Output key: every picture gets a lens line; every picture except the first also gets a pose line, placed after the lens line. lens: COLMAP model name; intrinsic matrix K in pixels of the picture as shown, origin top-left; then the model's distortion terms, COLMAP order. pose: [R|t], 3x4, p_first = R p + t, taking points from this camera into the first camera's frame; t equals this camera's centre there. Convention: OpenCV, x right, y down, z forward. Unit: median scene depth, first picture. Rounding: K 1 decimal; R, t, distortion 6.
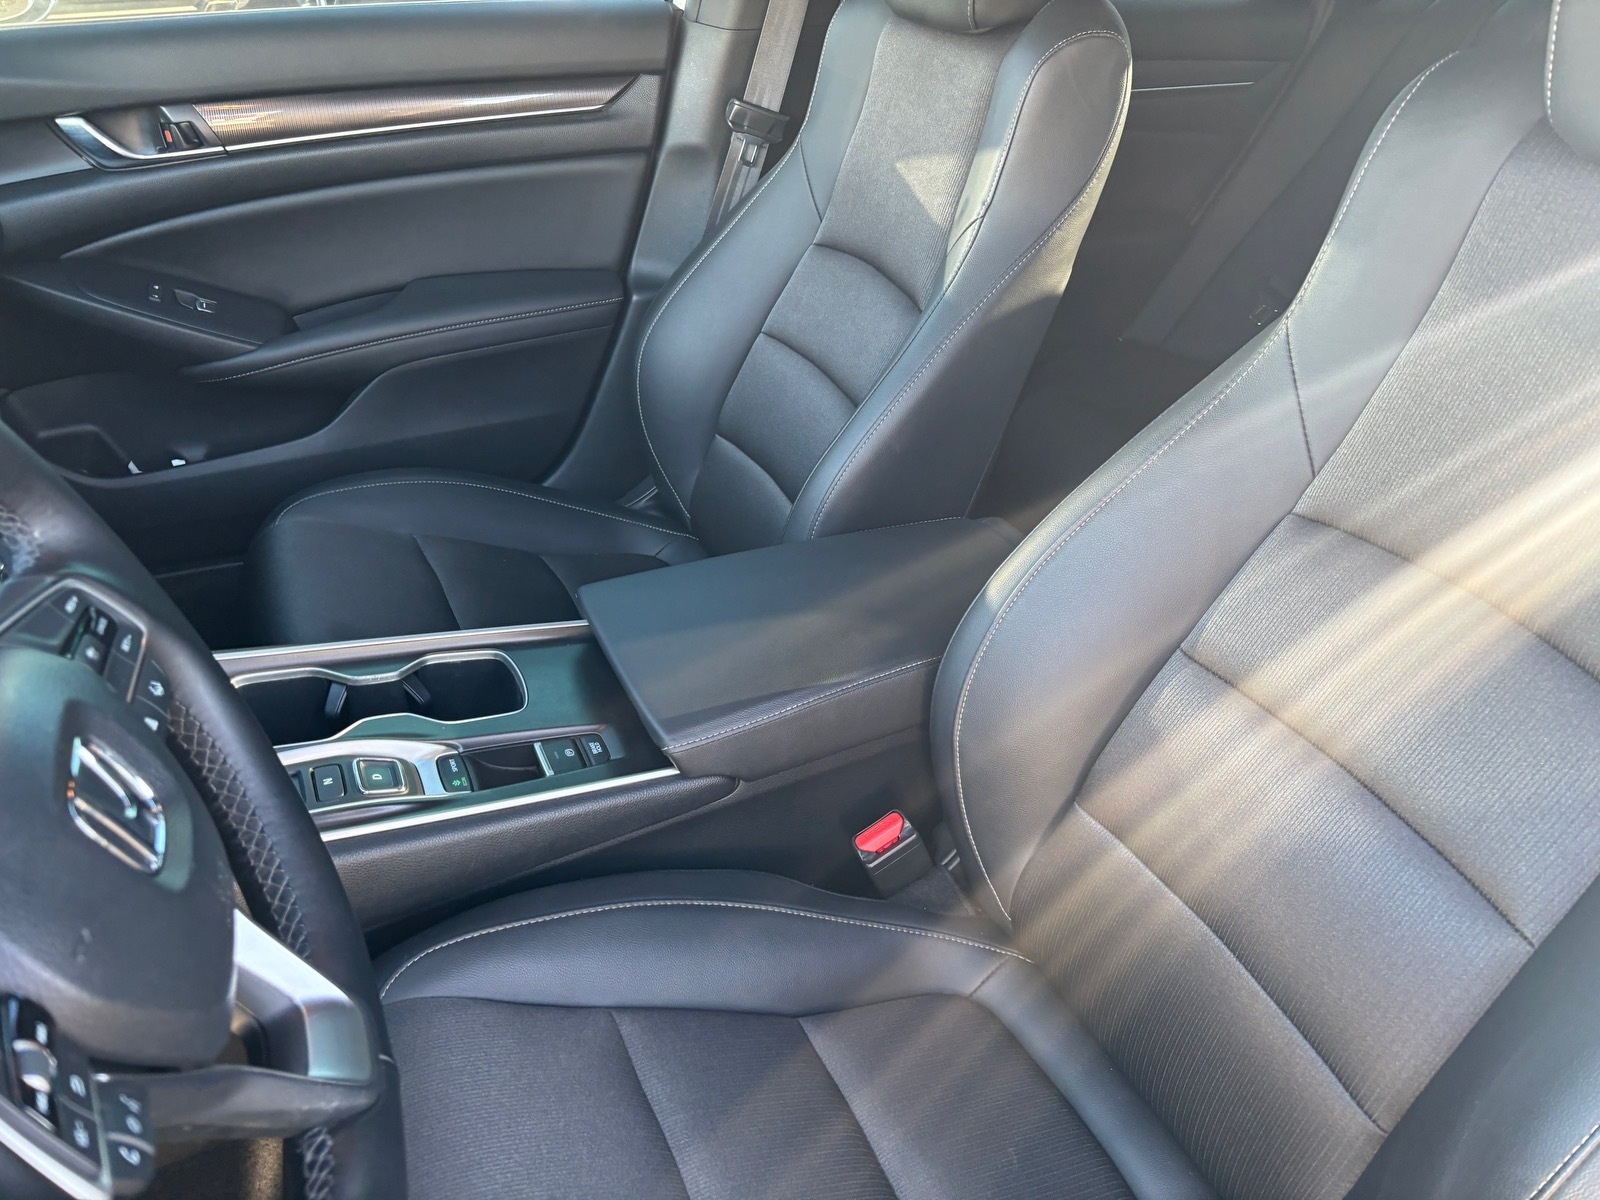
lens RADIAL K [[1241.2, 0, 821.2], [0, 1241.2, 578.4], [0, 0, 1]] dist [0.032273, -0.035310]
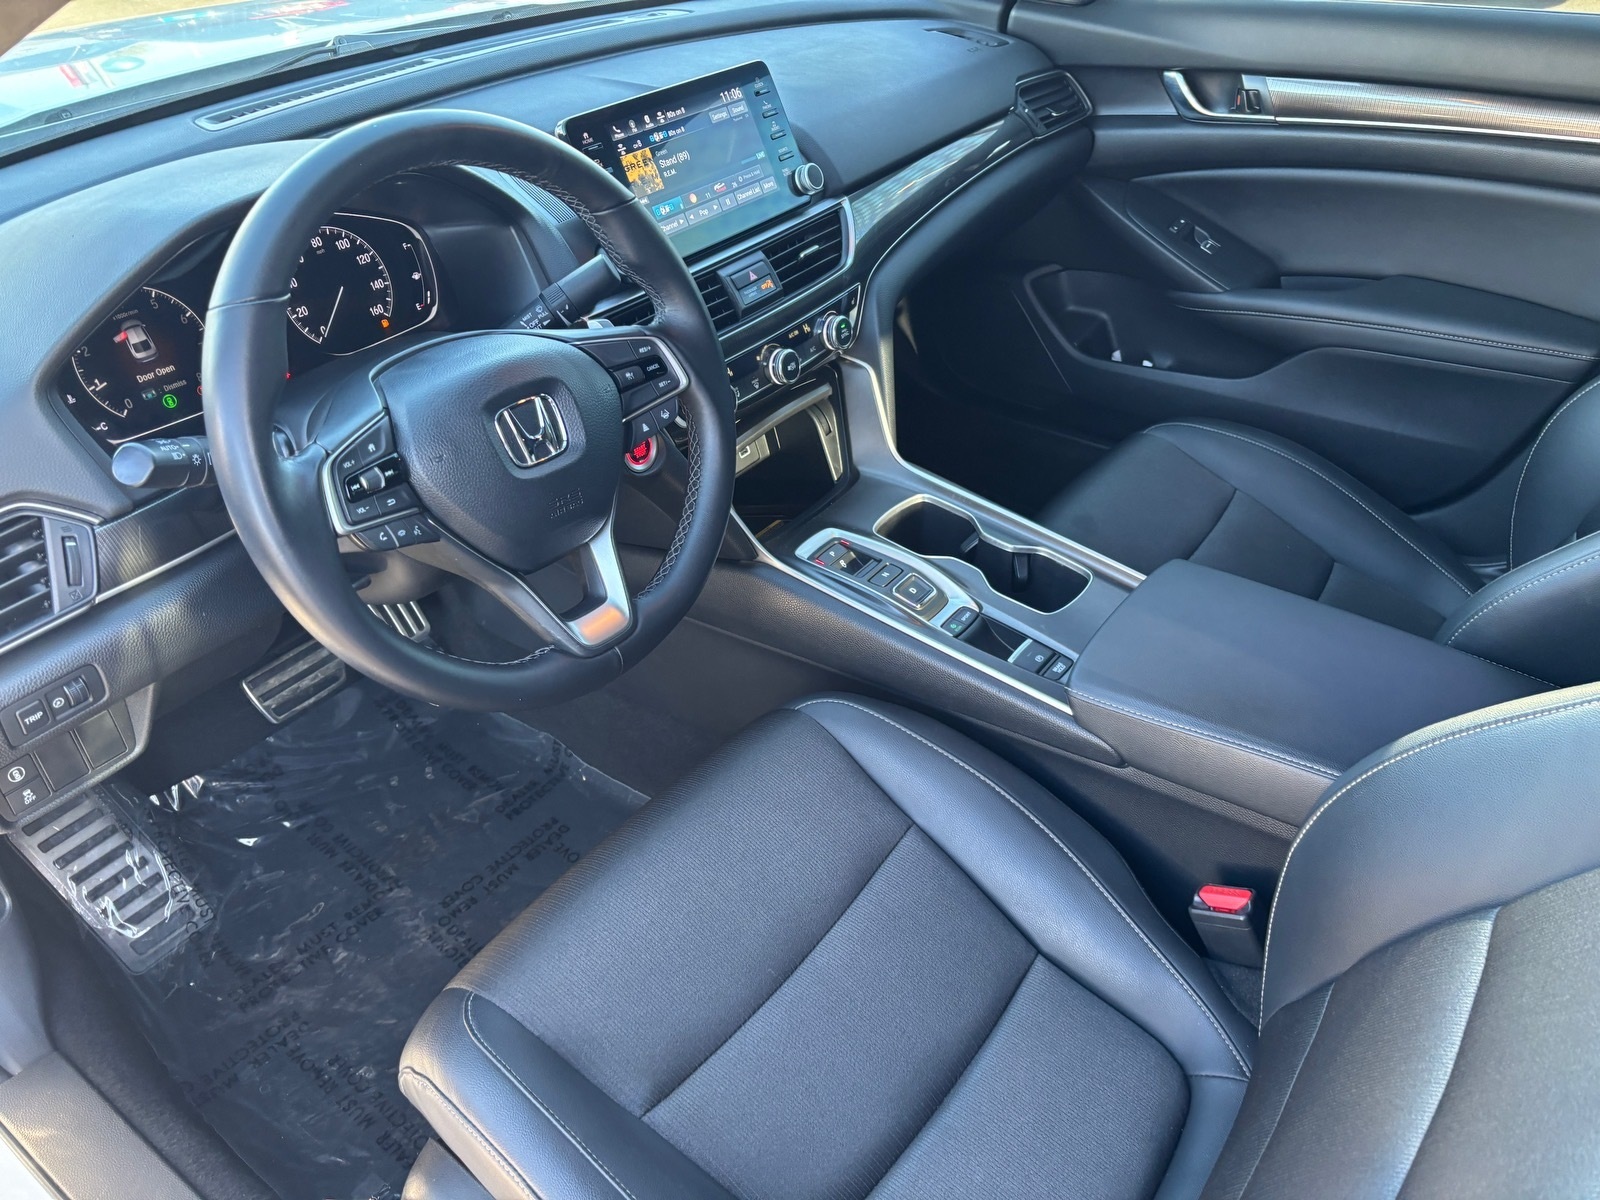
lens RADIAL K [[1241.2, 0, 789.8], [0, 1241.2, 604.6], [0, 0, 1]] dist [0.032273, -0.035310]
pose [[0.457415, 0.471235, -0.754128, 0.375897], [-0.421043, 0.861732, 0.283091, -0.094561], [0.783259, 0.188030, 0.592580, 0.058931]]
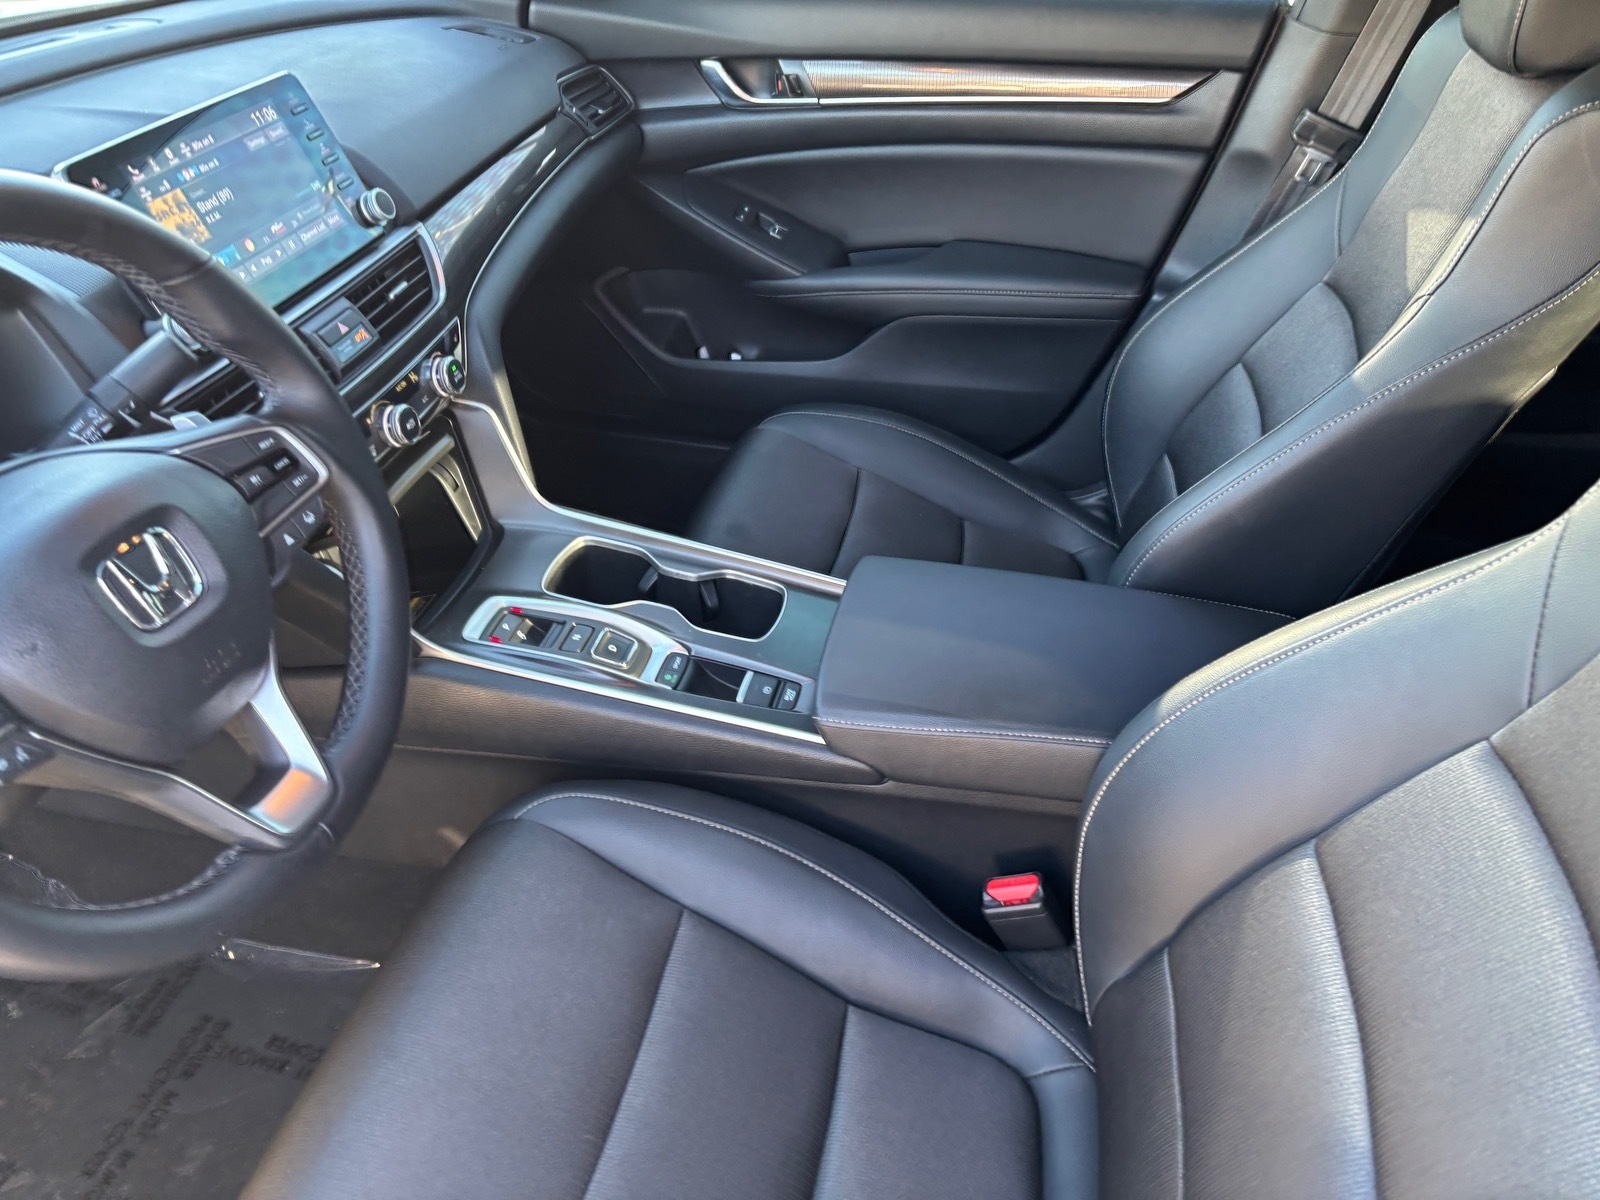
lens RADIAL K [[1241.2, 0, 809.6], [0, 1241.2, 588.4], [0, 0, 1]] dist [0.032273, -0.035310]
pose [[0.788031, 0.327360, -0.521385, 0.251794], [-0.299170, 0.943812, 0.140417, -0.076268], [0.538056, 0.045330, 0.841689, 0.049731]]
